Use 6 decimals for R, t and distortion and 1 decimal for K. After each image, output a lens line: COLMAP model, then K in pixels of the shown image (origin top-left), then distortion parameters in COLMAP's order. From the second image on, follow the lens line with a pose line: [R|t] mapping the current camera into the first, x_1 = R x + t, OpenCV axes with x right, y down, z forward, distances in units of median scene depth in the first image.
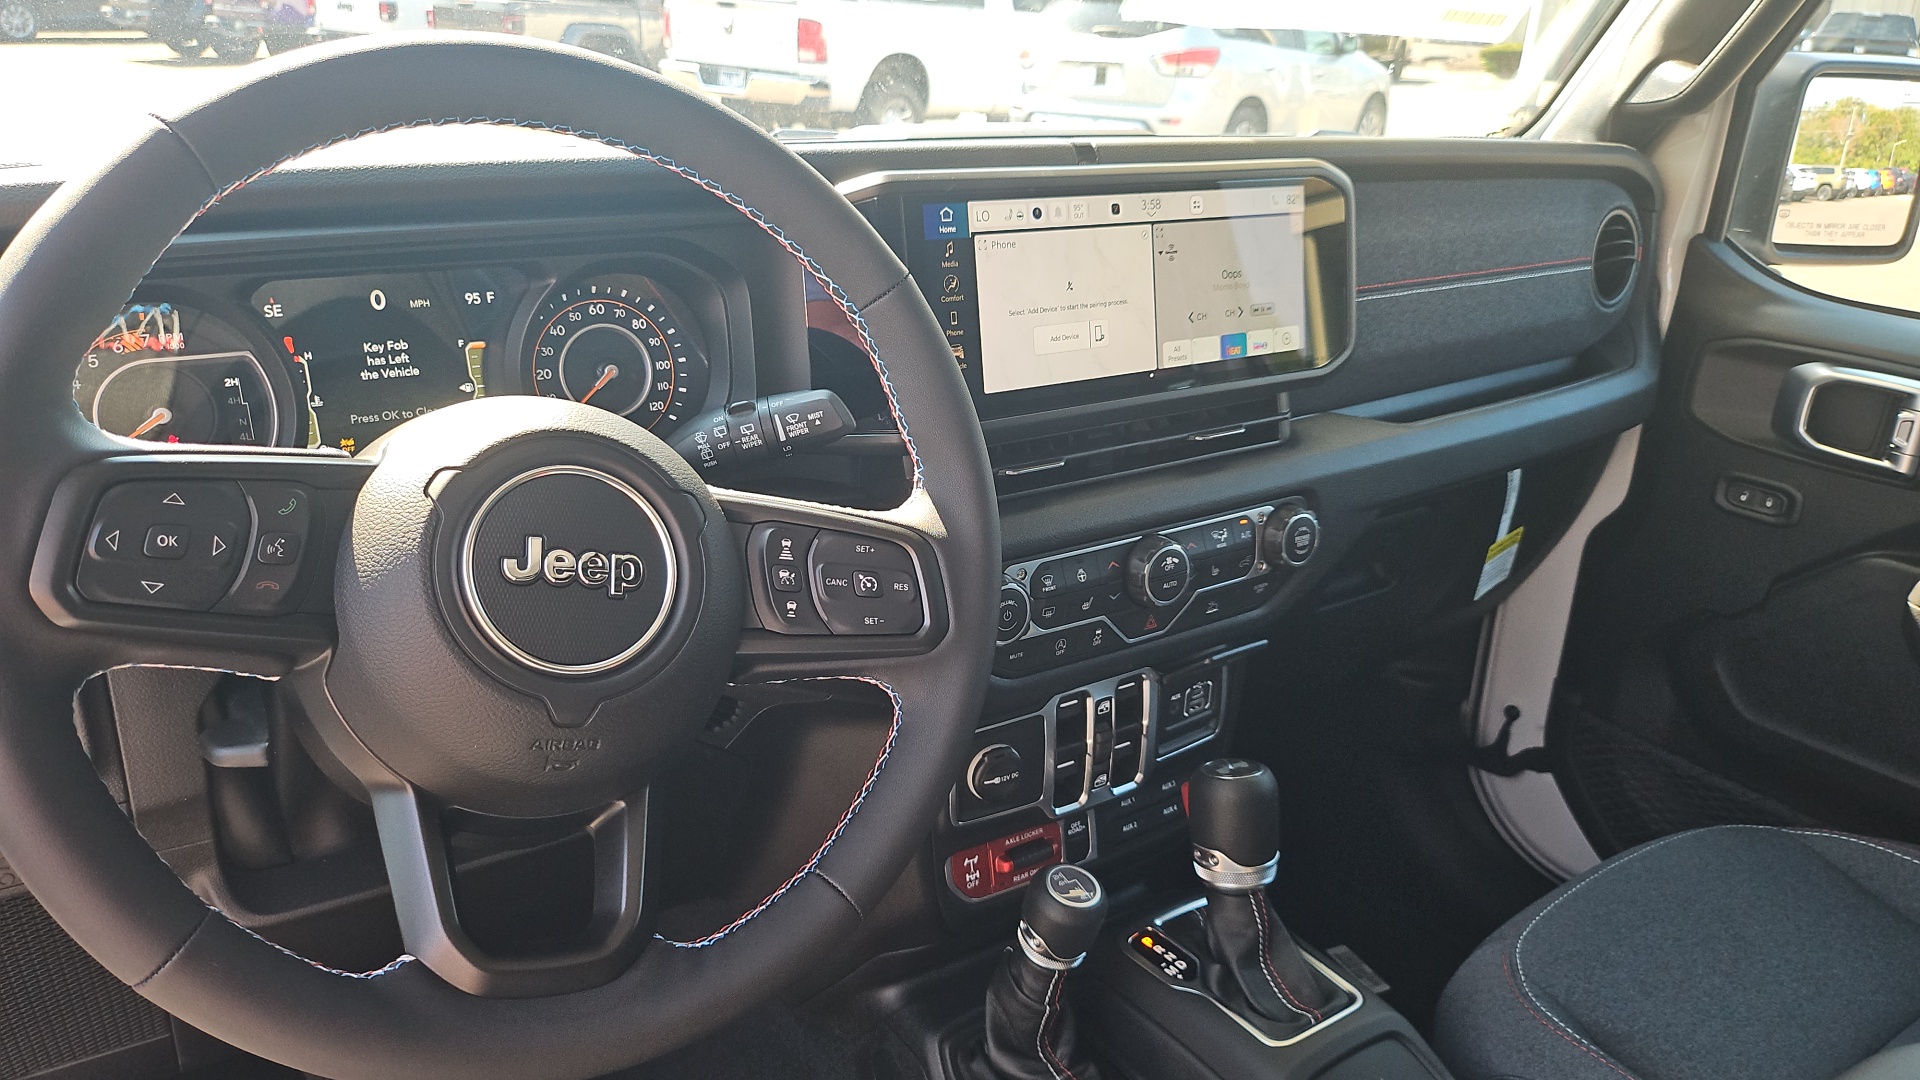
lens RADIAL K [[1407.3, 0, 980.9], [0, 1407.3, 537.4], [0, 0, 1]] dist [0.055219, -0.082082]
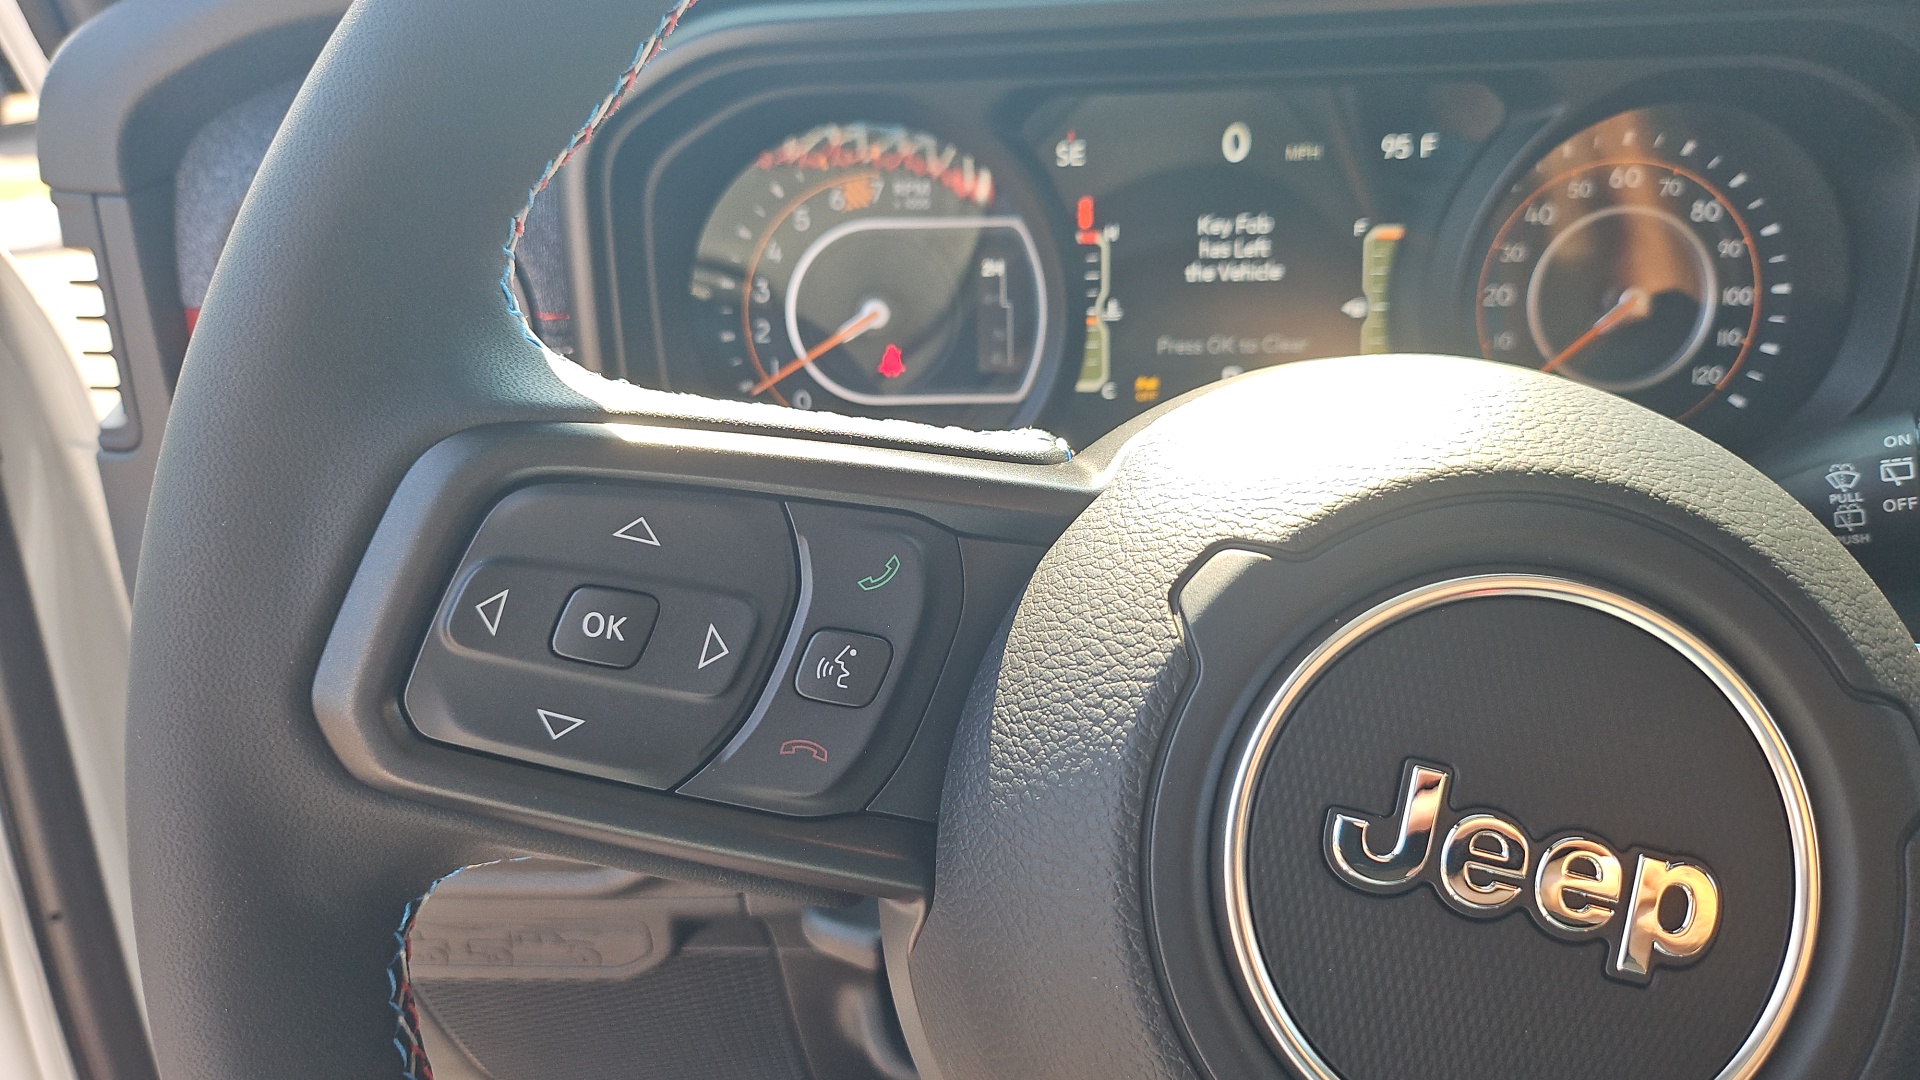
lens RADIAL K [[1407.3, 0, 980.9], [0, 1407.3, 537.4], [0, 0, 1]] dist [0.055219, -0.082082]
pose [[0.810216, 0.186821, -0.555562, -0.160312], [-0.148461, 0.982346, 0.113825, -0.060141], [0.567018, -0.009744, 0.823647, 0.467800]]
